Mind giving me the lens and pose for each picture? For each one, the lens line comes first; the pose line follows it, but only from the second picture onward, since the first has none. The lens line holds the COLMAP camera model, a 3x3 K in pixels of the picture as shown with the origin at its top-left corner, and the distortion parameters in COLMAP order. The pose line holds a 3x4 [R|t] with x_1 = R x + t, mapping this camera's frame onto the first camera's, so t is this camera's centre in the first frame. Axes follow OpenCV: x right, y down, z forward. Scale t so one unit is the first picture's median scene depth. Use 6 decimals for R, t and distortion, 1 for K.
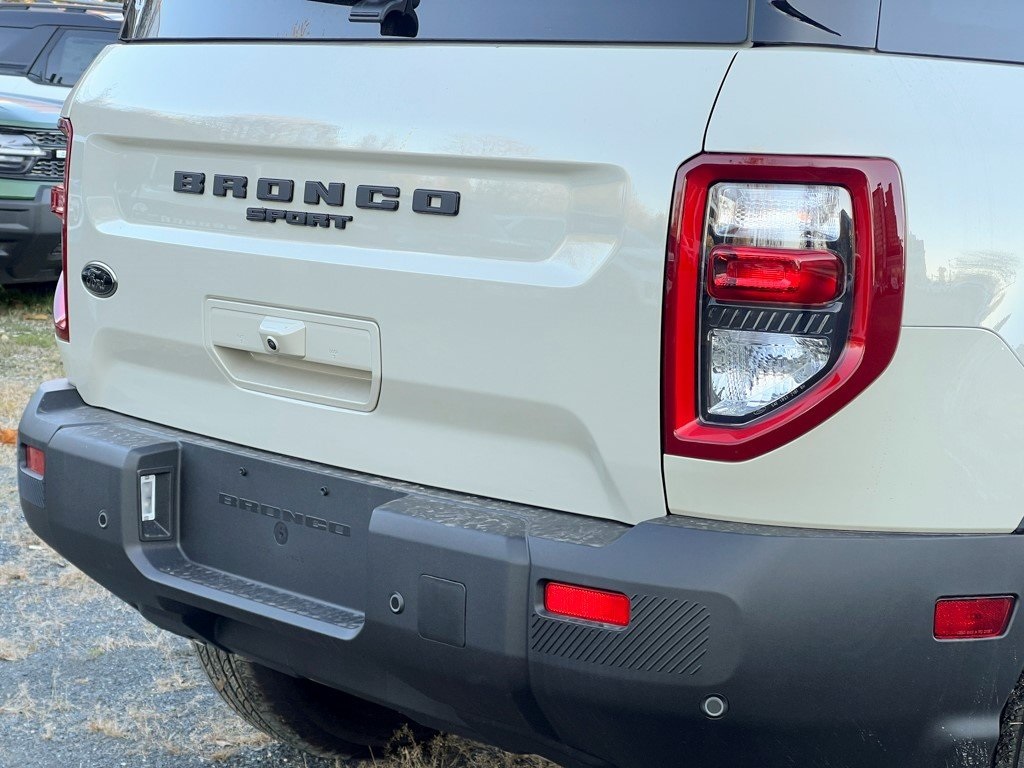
lens RADIAL K [[2259.3, 0, 510.2], [0, 2259.3, 385.0], [0, 0, 1]] dist [0.110343, 0.000000]
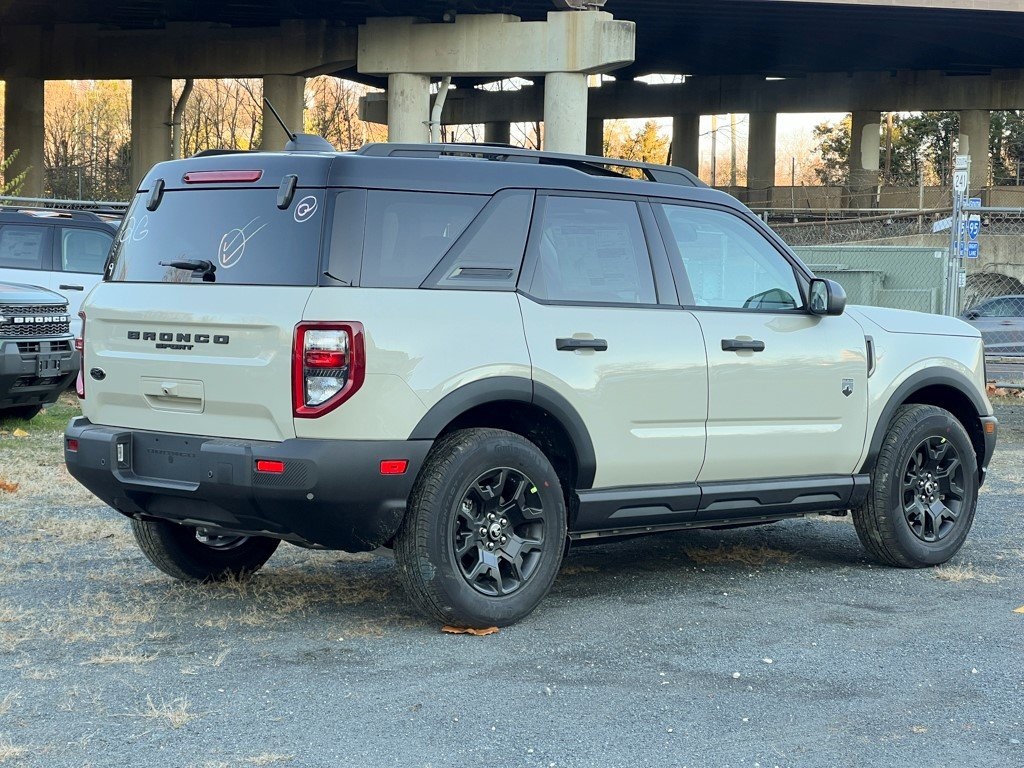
lens RADIAL K [[2259.3, 0, 513.3], [0, 2259.3, 380.5], [0, 0, 1]] dist [0.110343, 0.000000]
pose [[0.998420, -0.027365, 0.049071, 0.192486], [0.030557, 0.997382, -0.065539, 0.170092], [-0.047149, 0.066935, 0.996643, -1.871118]]
